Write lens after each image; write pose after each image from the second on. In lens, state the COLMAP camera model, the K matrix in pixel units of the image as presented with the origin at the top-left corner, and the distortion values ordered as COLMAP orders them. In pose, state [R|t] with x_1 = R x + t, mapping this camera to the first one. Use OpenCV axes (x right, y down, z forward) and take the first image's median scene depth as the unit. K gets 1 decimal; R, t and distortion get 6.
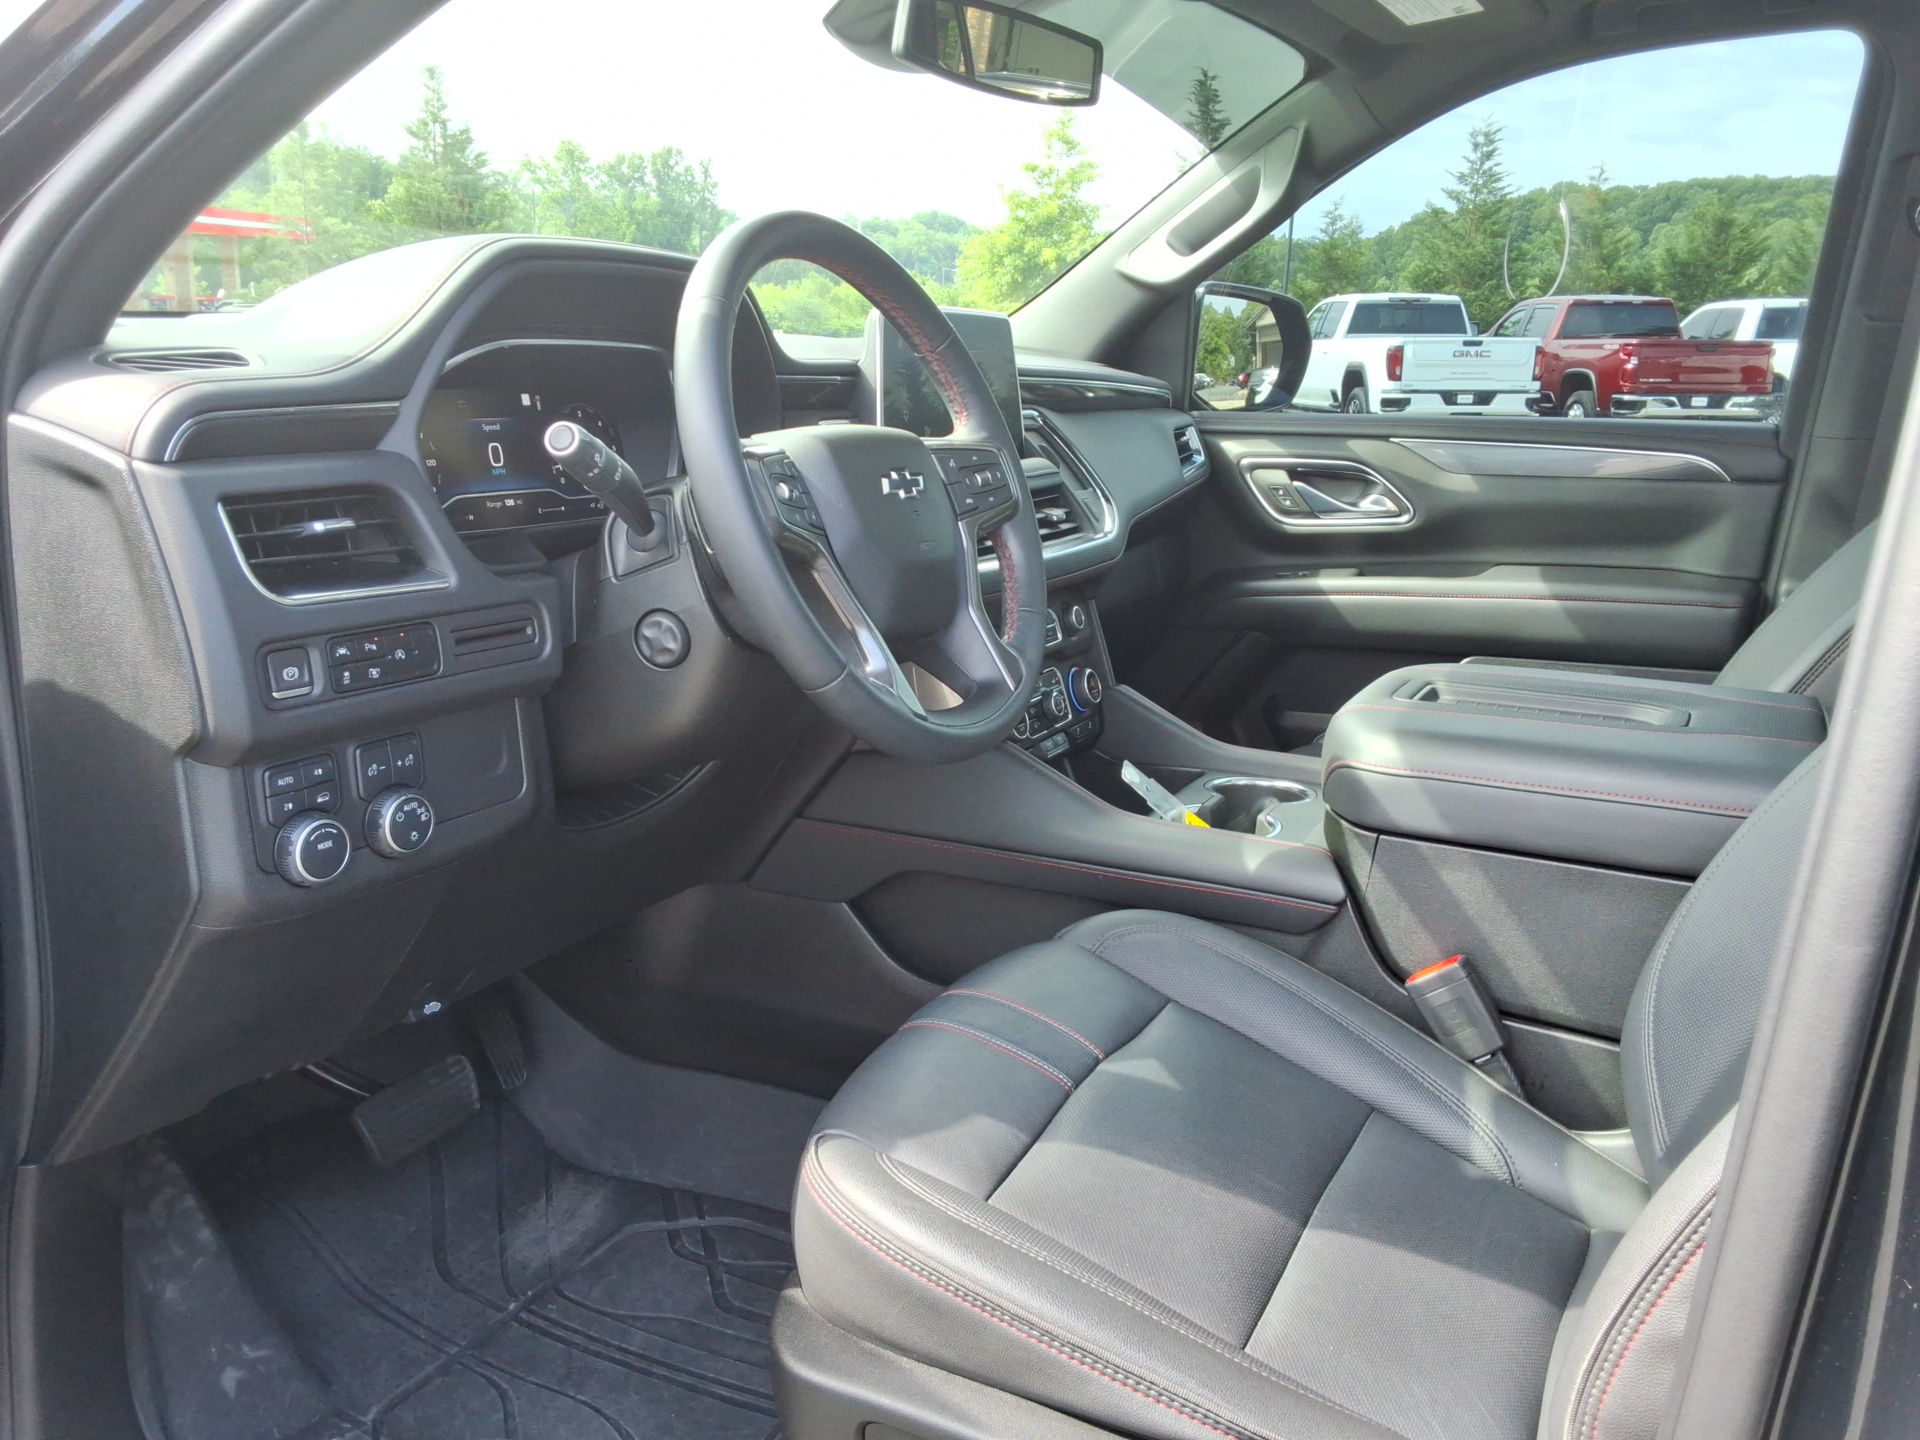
lens RADIAL K [[1541.6, 0, 952.6], [0, 1541.6, 709.3], [0, 0, 1]] dist [0.112307, -0.168461]
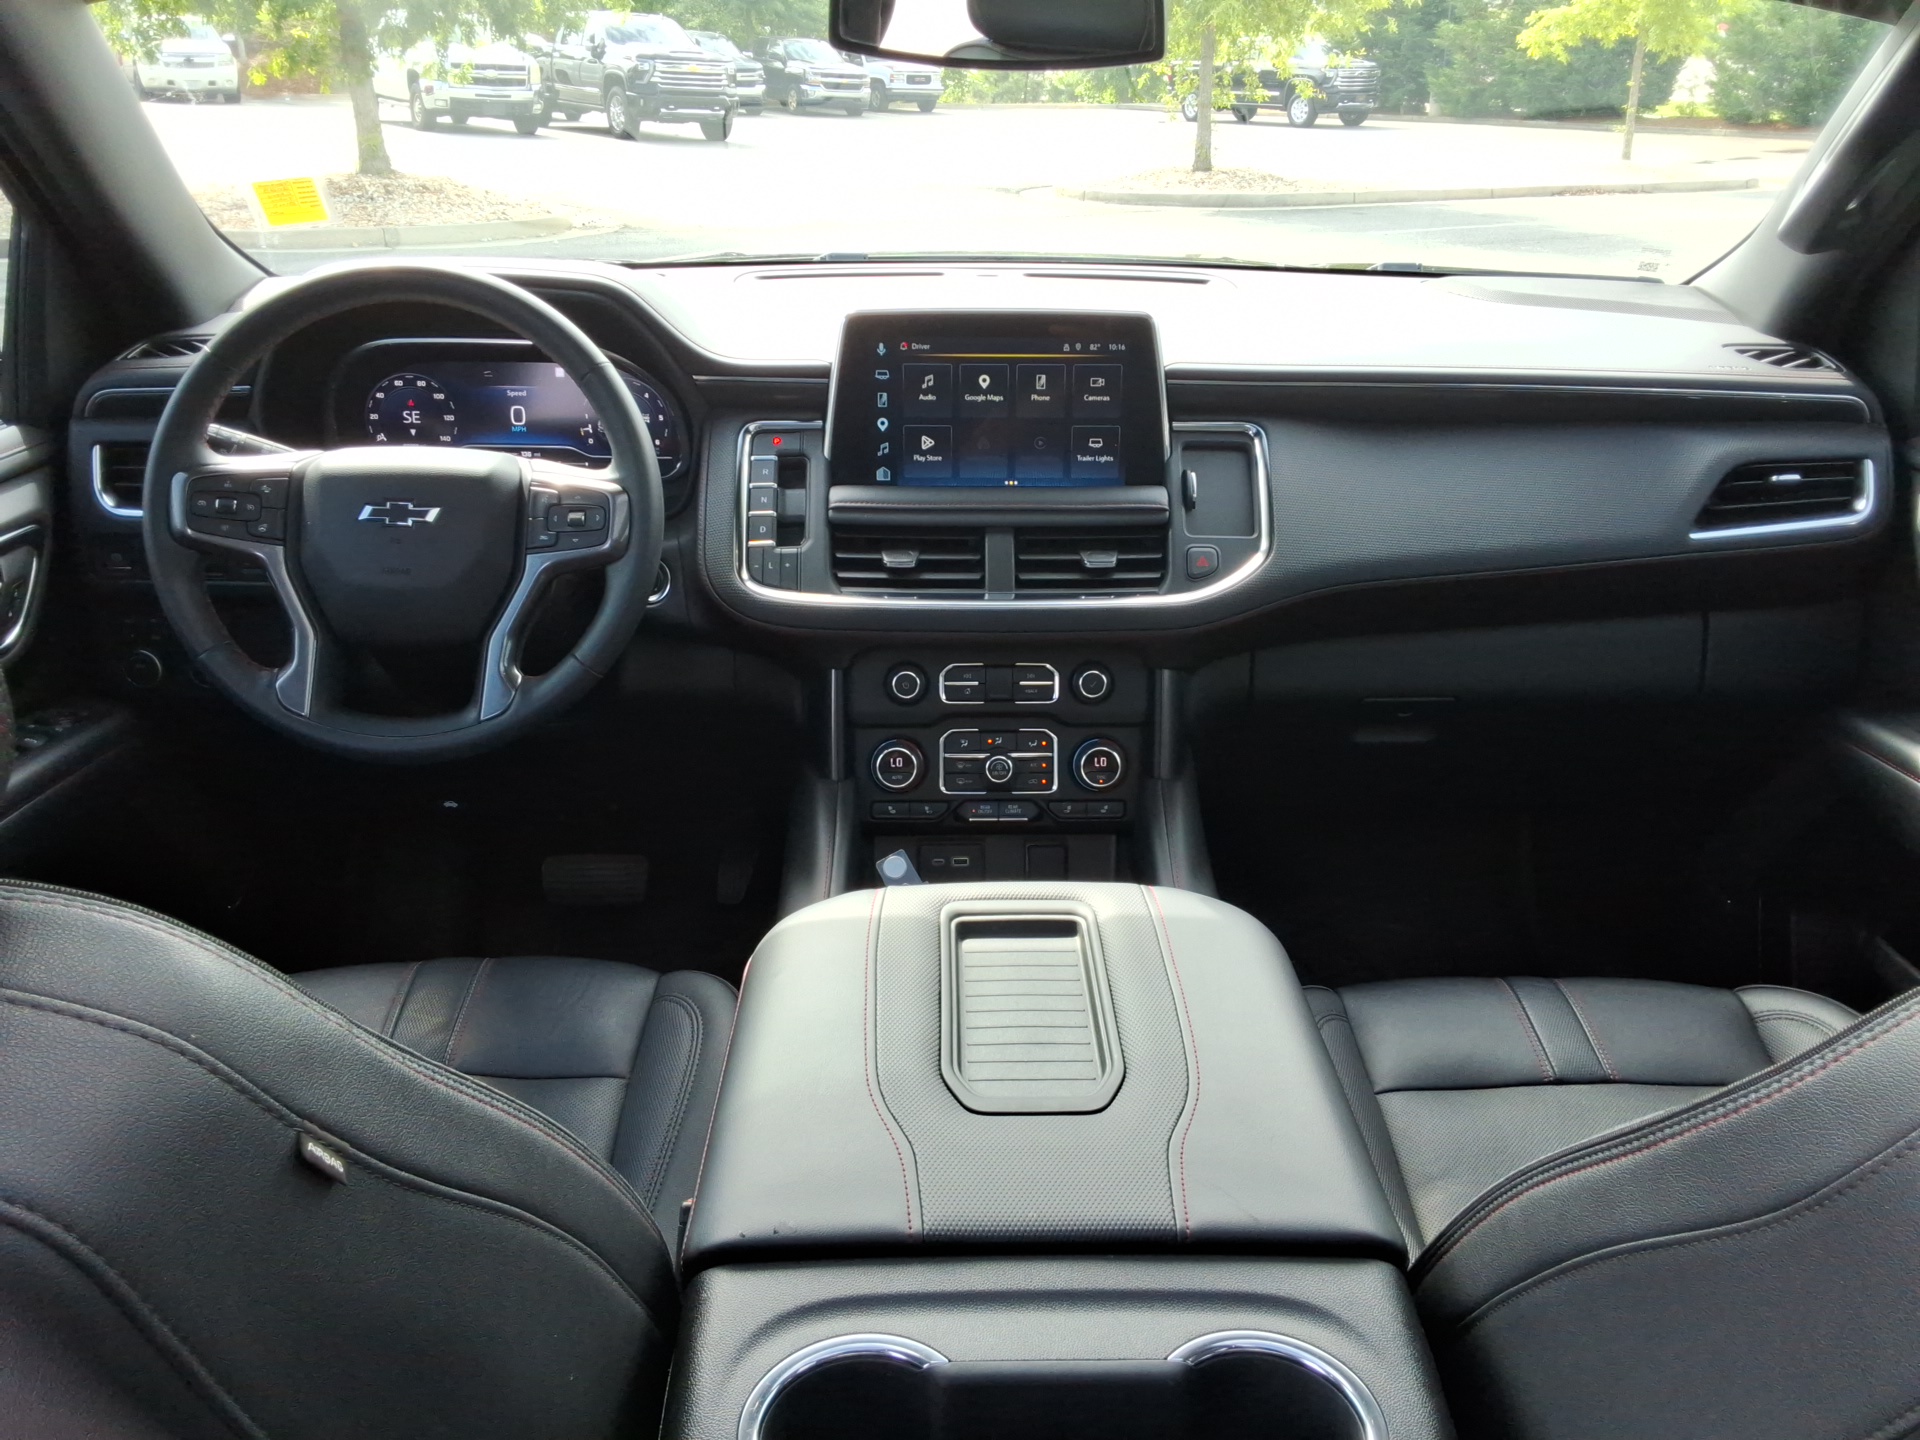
lens RADIAL K [[1541.6, 0, 979.2], [0, 1541.6, 711.6], [0, 0, 1]] dist [0.112307, -0.168461]
pose [[0.486934, 0.320615, -0.812466, 0.033738], [-0.199408, 0.946433, 0.253971, -0.011304], [0.850371, 0.038345, 0.524784, 0.022685]]
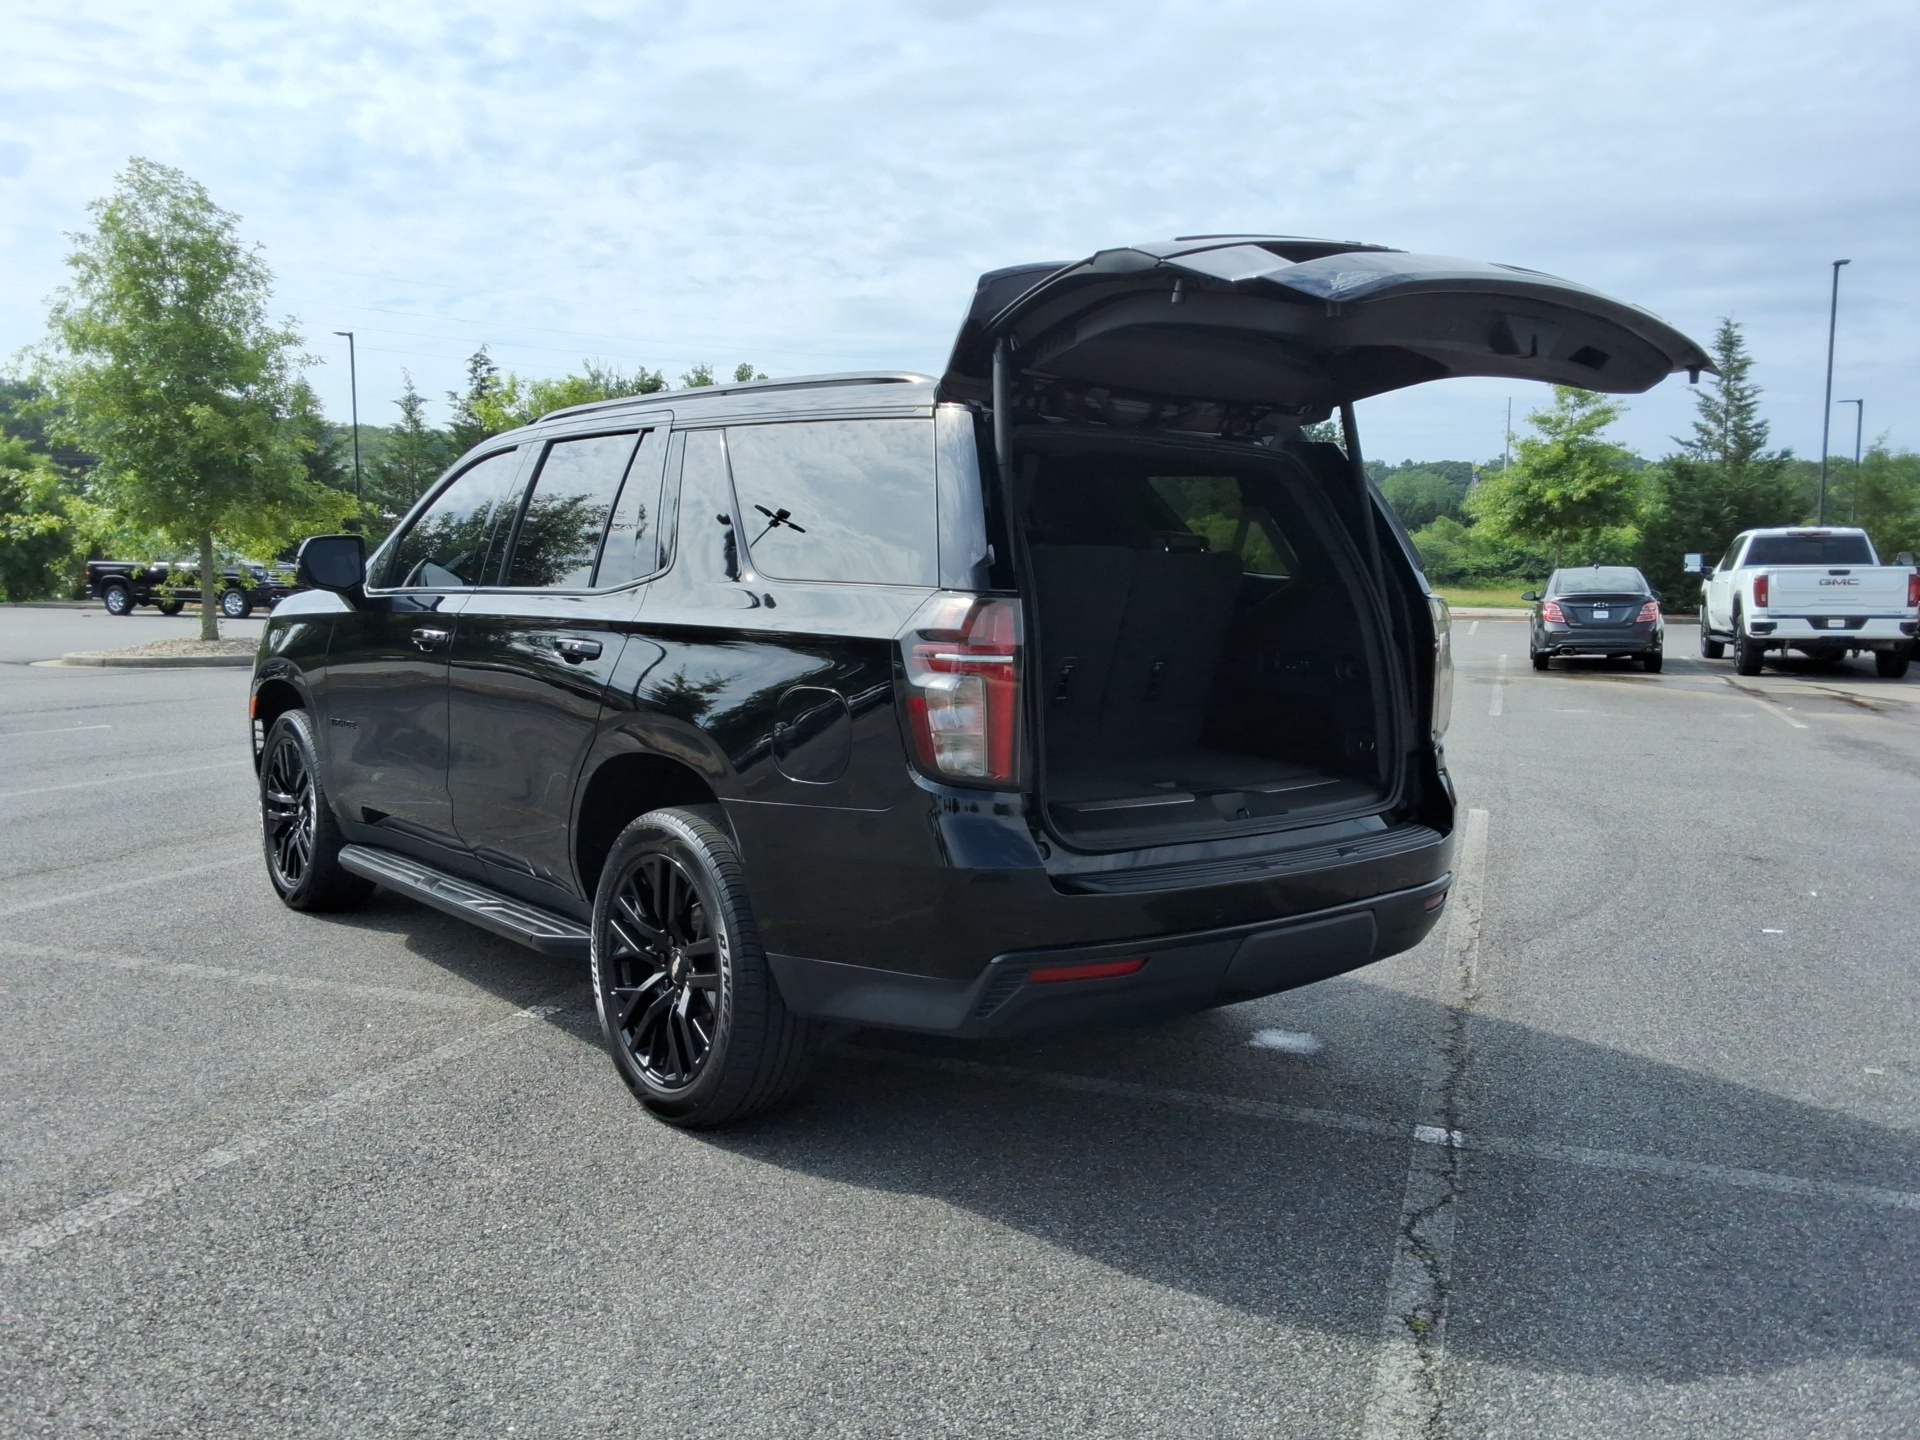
lens RADIAL K [[1541.6, 0, 944.9], [0, 1541.6, 749.1], [0, 0, 1]] dist [0.112307, -0.168461]
pose [[0.916614, 0.028603, -0.398749, 0.107257], [-0.079330, 0.990616, -0.111298, 0.027760], [0.391823, 0.133650, 0.910281, -0.103512]]
